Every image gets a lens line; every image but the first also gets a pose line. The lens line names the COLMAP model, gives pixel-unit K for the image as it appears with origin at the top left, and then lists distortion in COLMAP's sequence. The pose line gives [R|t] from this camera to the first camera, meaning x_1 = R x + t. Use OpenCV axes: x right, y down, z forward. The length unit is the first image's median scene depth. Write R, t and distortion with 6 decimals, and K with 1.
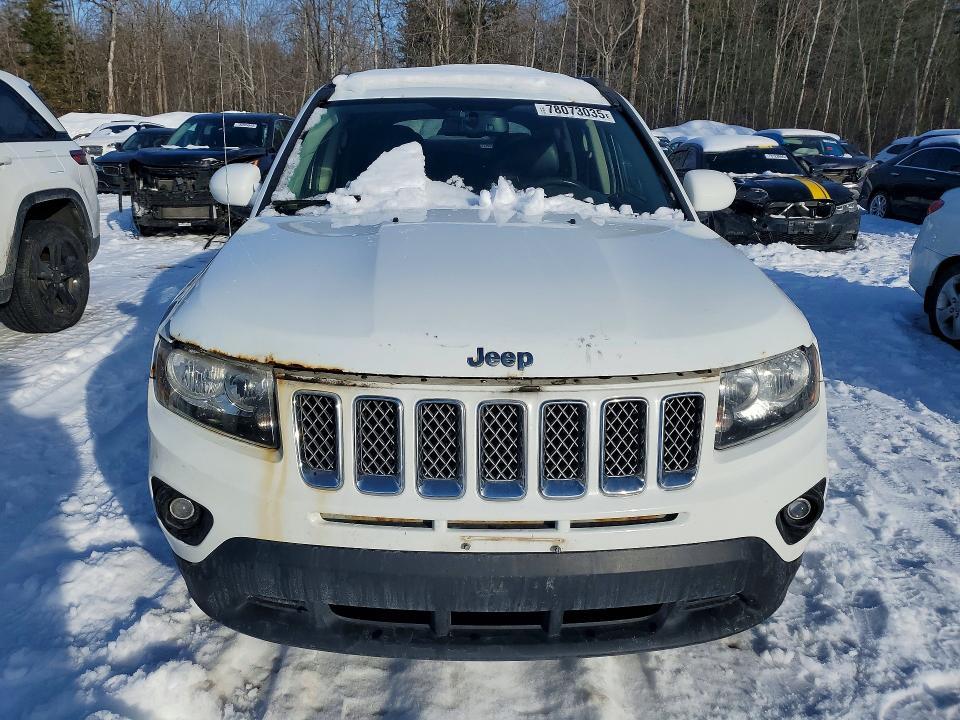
lens RADIAL K [[773.1, 0, 474.5], [0, 773.1, 357.3], [0, 0, 1]] dist [-0.061090, 0.130498]
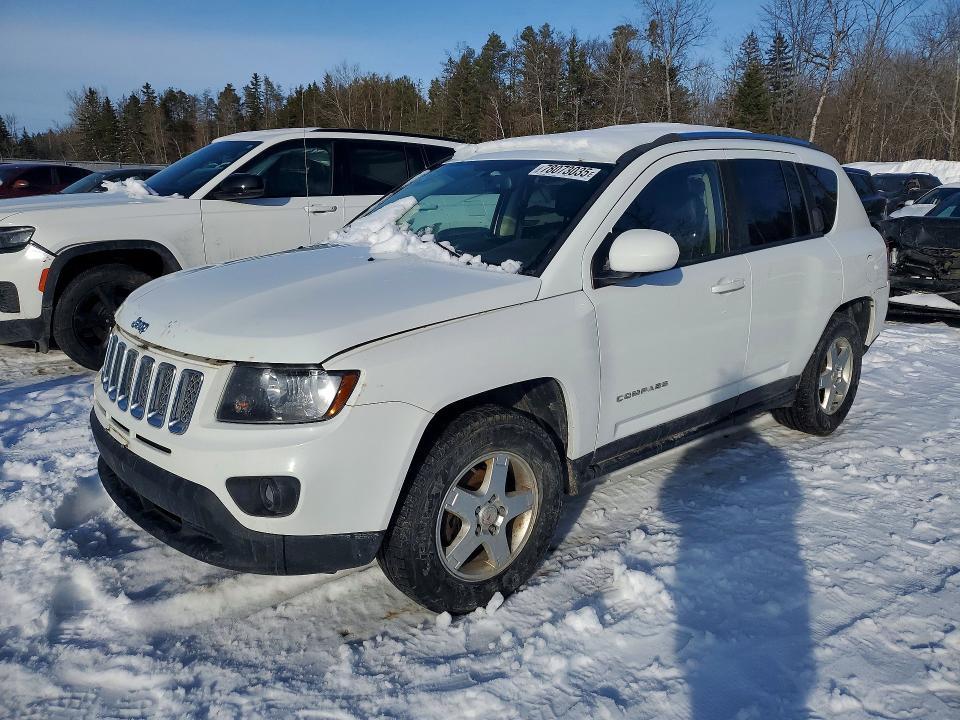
lens RADIAL K [[773.1, 0, 474.5], [0, 773.1, 357.3], [0, 0, 1]] dist [-0.061090, 0.130498]
pose [[0.637345, 0.184805, -0.748090, 1.222753], [-0.229618, 0.972260, 0.044558, -0.118886], [0.735573, 0.143376, 0.662100, 0.318203]]
